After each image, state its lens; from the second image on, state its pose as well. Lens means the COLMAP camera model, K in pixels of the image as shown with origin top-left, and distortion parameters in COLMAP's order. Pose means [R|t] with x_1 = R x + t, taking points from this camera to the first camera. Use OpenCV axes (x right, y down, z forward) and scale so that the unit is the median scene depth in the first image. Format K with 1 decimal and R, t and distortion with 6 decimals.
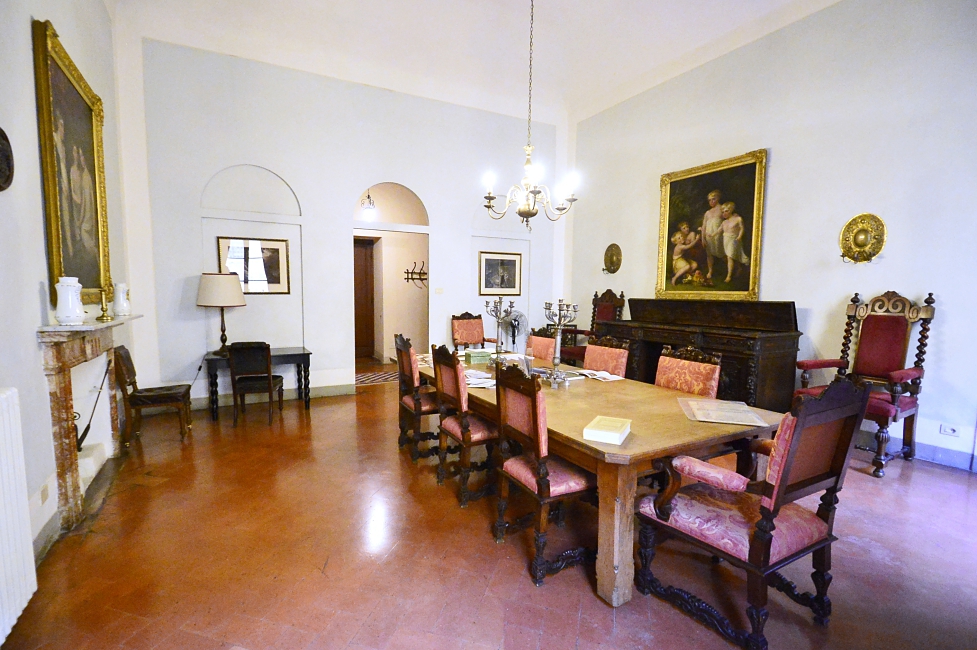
lens RADIAL K [[449.7, 0, 469.2], [0, 449.7, 332.7], [0, 0, 1]] dist [0.017104, -0.020396]
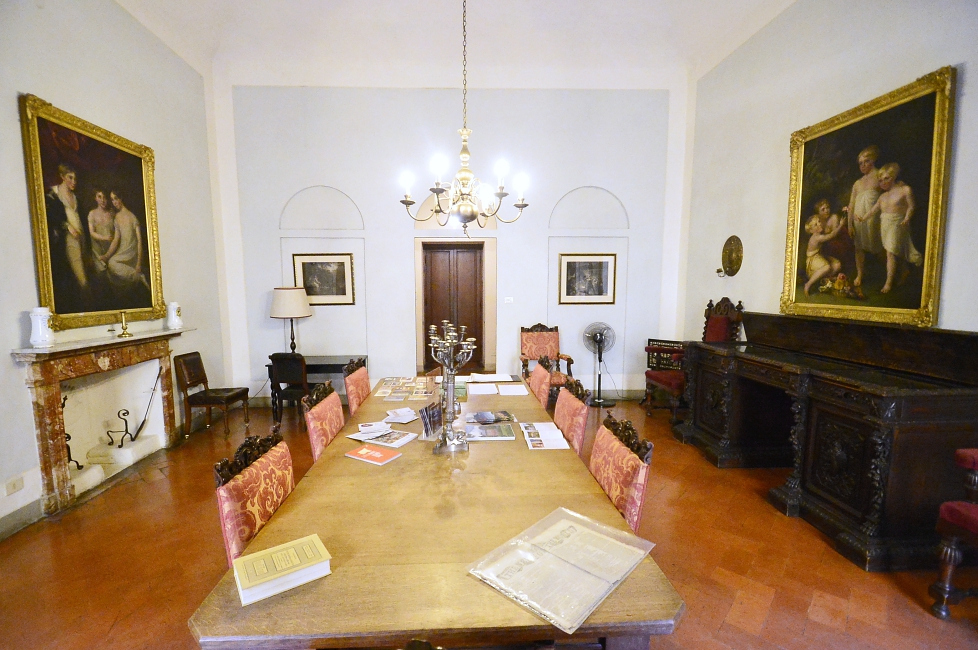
lens RADIAL K [[436.8, 0, 475.6], [0, 436.8, 333.7], [0, 0, 1]] dist [0.013529, -0.016246]
pose [[0.905118, 0.034114, -0.423790, 0.307536], [-0.026925, 0.999374, 0.022941, -0.052563], [0.424307, -0.009354, 0.905470, 0.209088]]
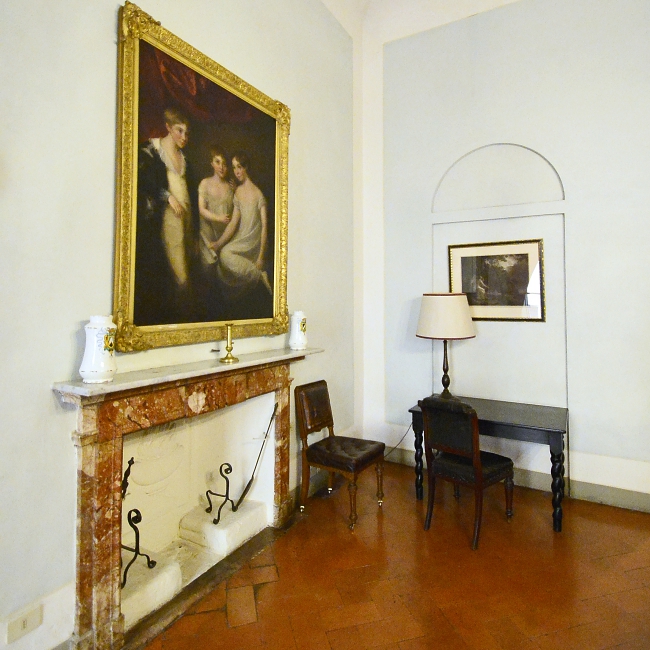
lens RADIAL K [[423.4, 0, 337.3], [0, 423.4, 284.7], [0, 0, 1]] dist [0.005336, -0.000668]
pose [[0.536206, -0.036628, -0.843292, -0.047733], [-0.073656, 0.993217, -0.089974, -0.065615], [0.840867, 0.110358, 0.529871, 0.451229]]
